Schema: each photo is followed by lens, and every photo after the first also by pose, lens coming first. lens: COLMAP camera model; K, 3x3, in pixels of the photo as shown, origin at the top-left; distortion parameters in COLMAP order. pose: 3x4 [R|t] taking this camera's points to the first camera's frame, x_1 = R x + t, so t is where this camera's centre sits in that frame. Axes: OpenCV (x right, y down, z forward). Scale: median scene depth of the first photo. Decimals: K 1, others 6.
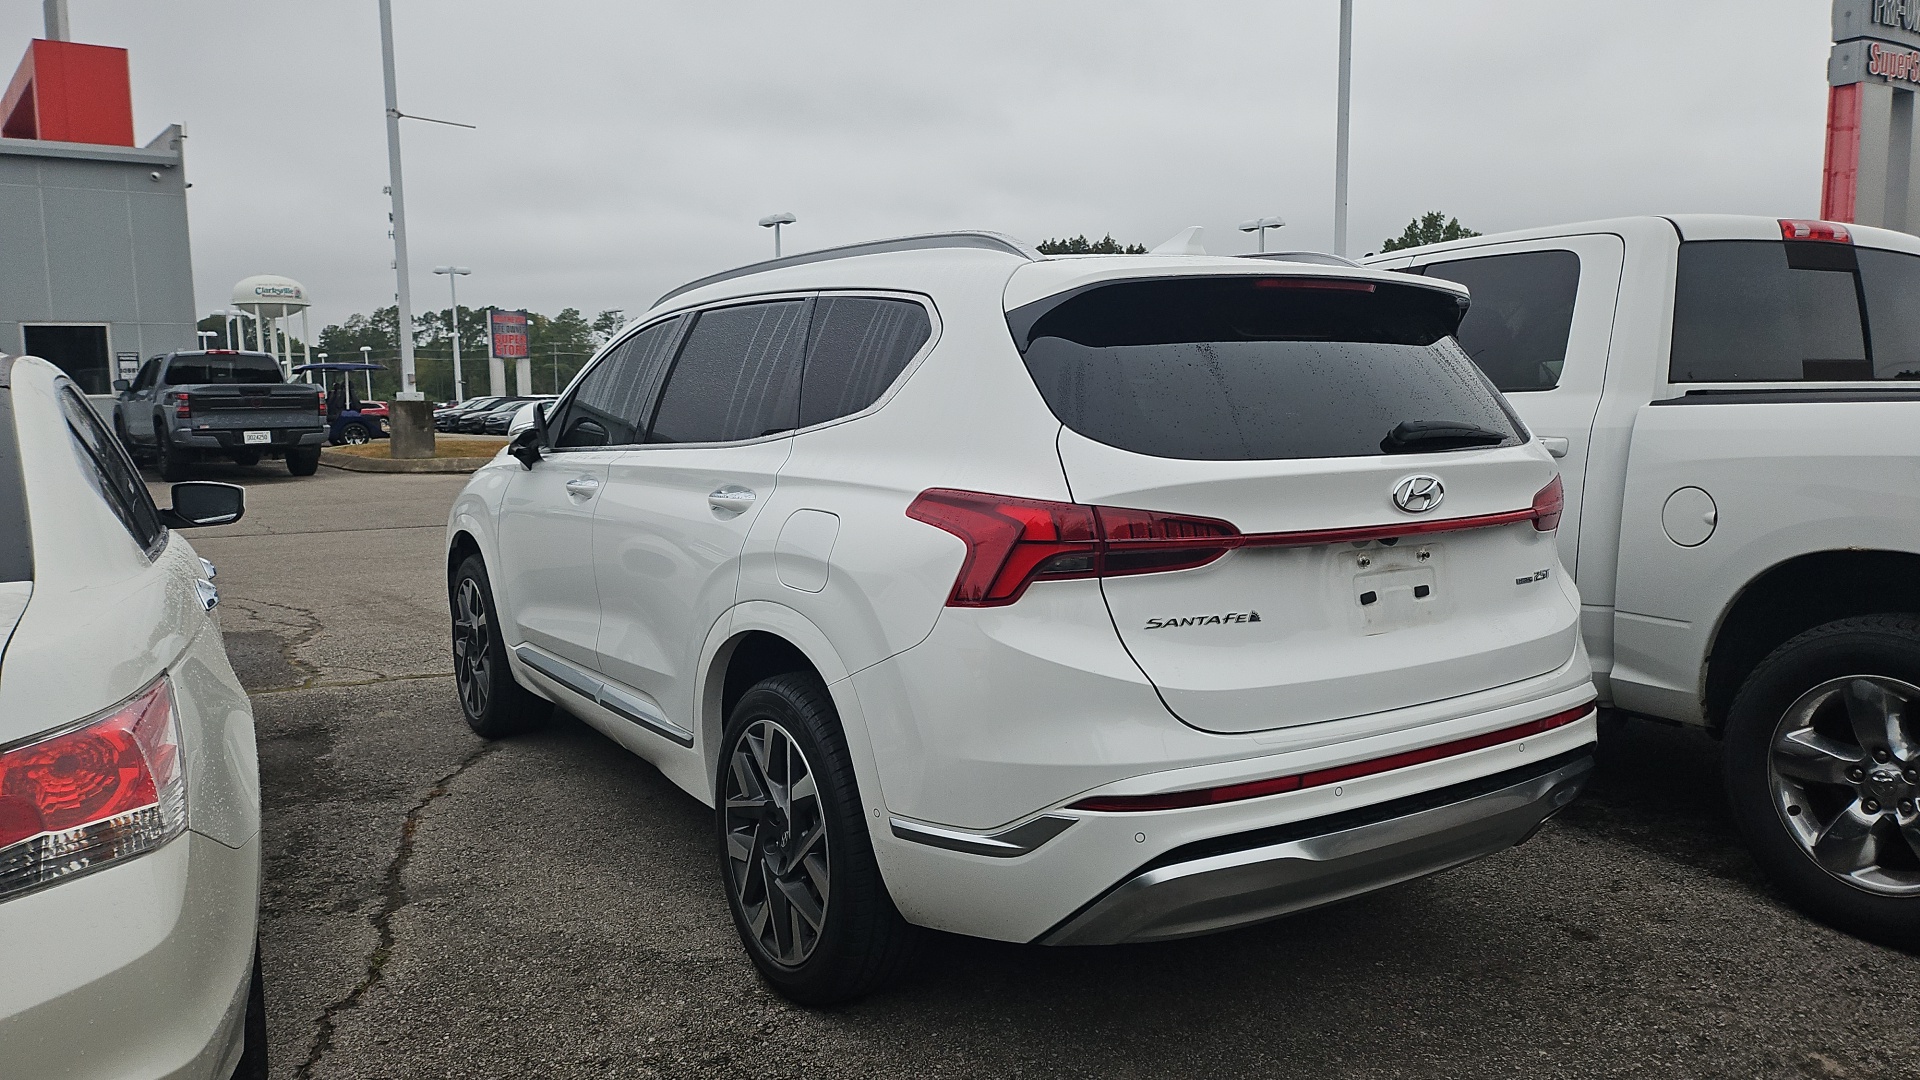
lens RADIAL K [[1354.9, 0, 988.7], [0, 1354.9, 543.4], [0, 0, 1]] dist [0.063428, -0.066619]
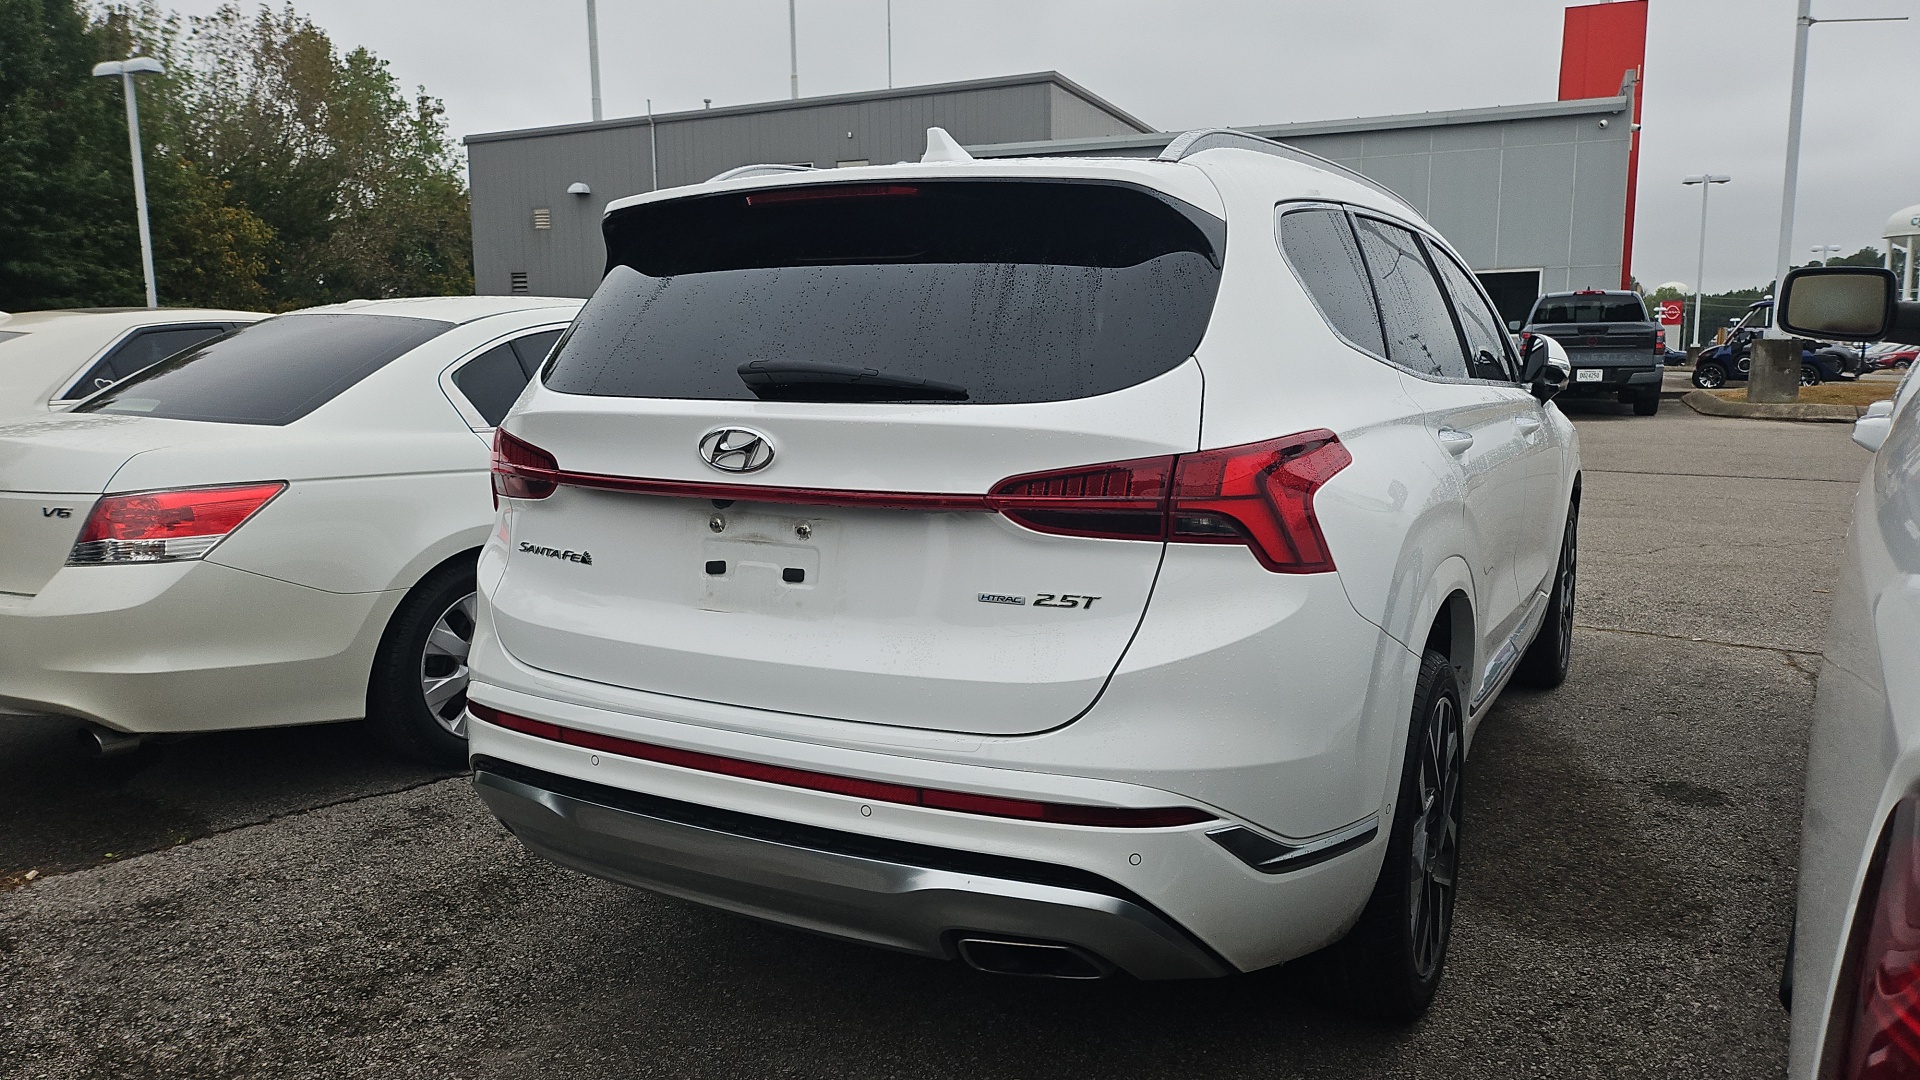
lens RADIAL K [[1354.9, 0, 969.0], [0, 1354.9, 536.1], [0, 0, 1]] dist [0.063428, -0.066619]
pose [[0.465679, 0.132927, -0.874913, 1.057326], [-0.099617, 0.990245, 0.097427, -0.075169], [0.879329, 0.041787, 0.474378, 0.711481]]
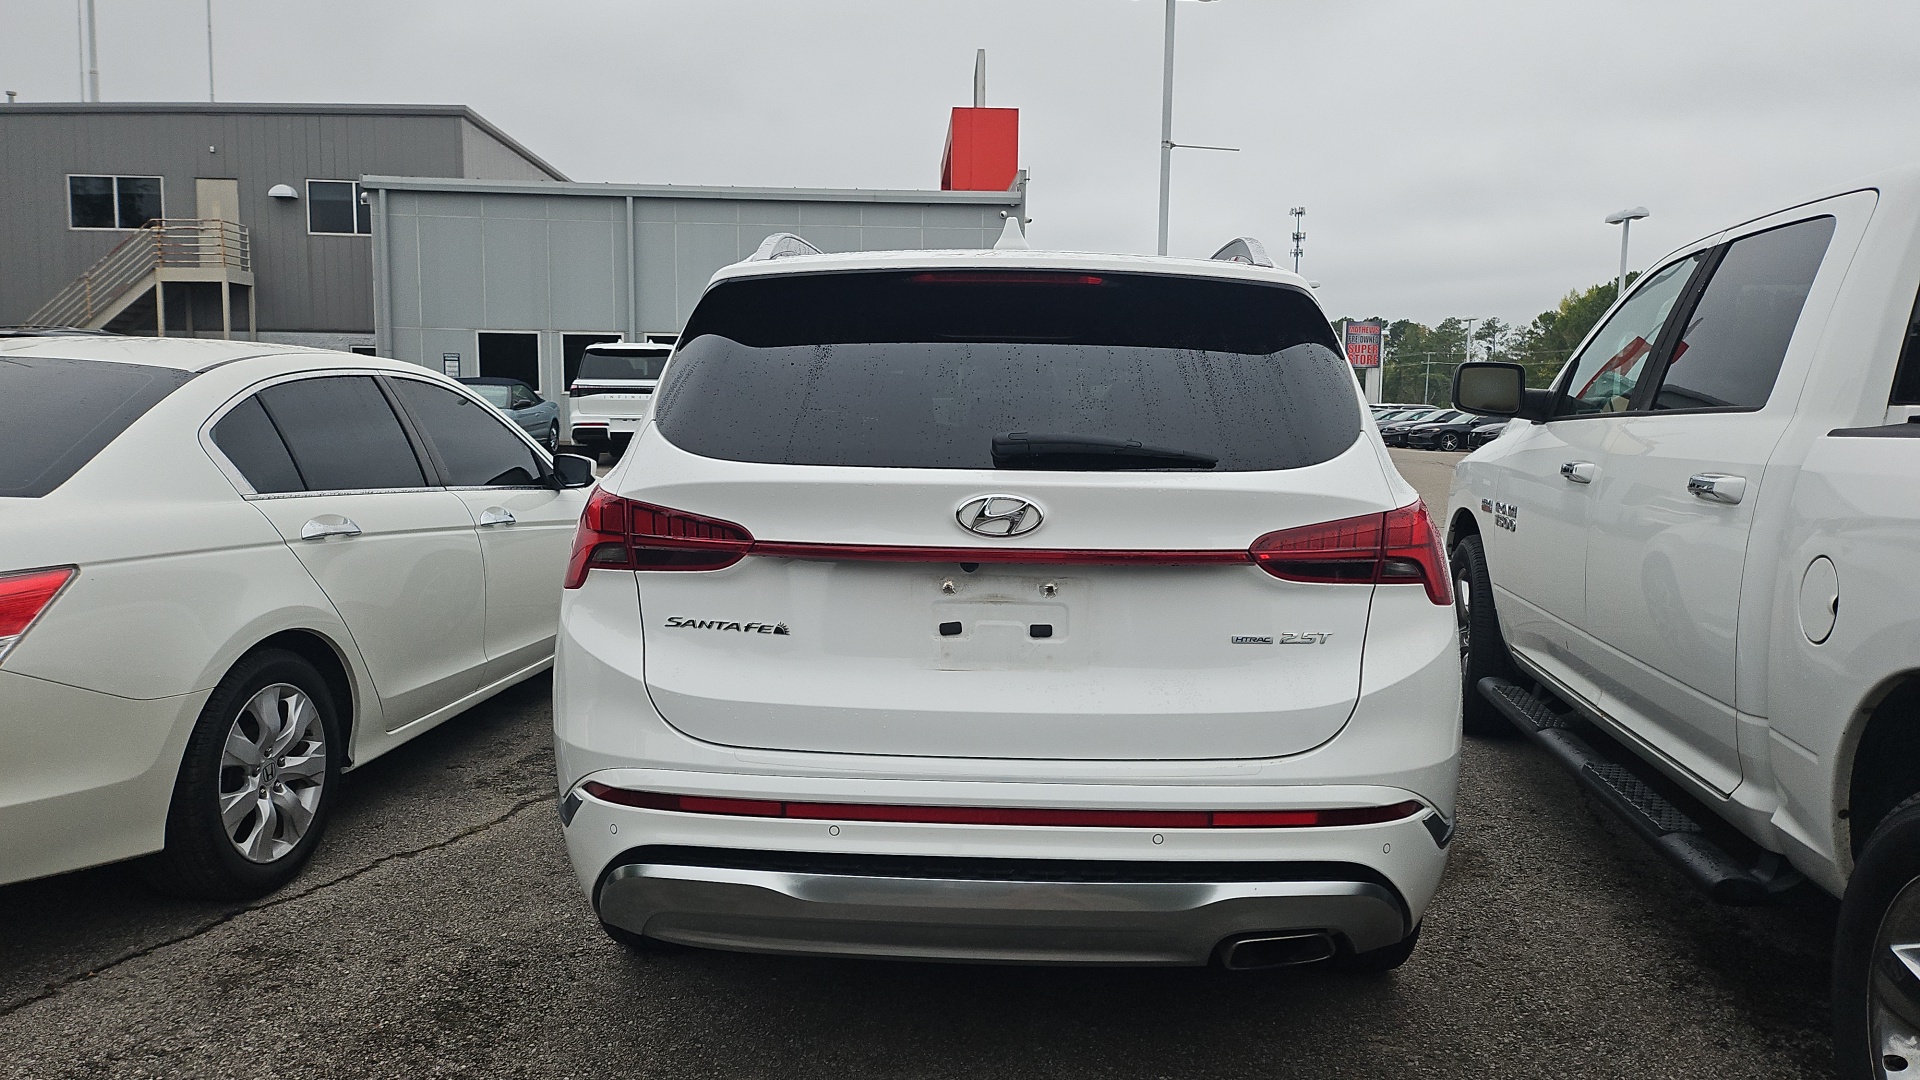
lens RADIAL K [[1354.9, 0, 990.4], [0, 1354.9, 532.4], [0, 0, 1]] dist [0.063428, -0.066619]
pose [[0.811278, 0.079003, -0.579298, 0.780496], [-0.087647, 0.996065, 0.013095, -0.035145], [0.578053, 0.040151, 0.815011, 0.282784]]
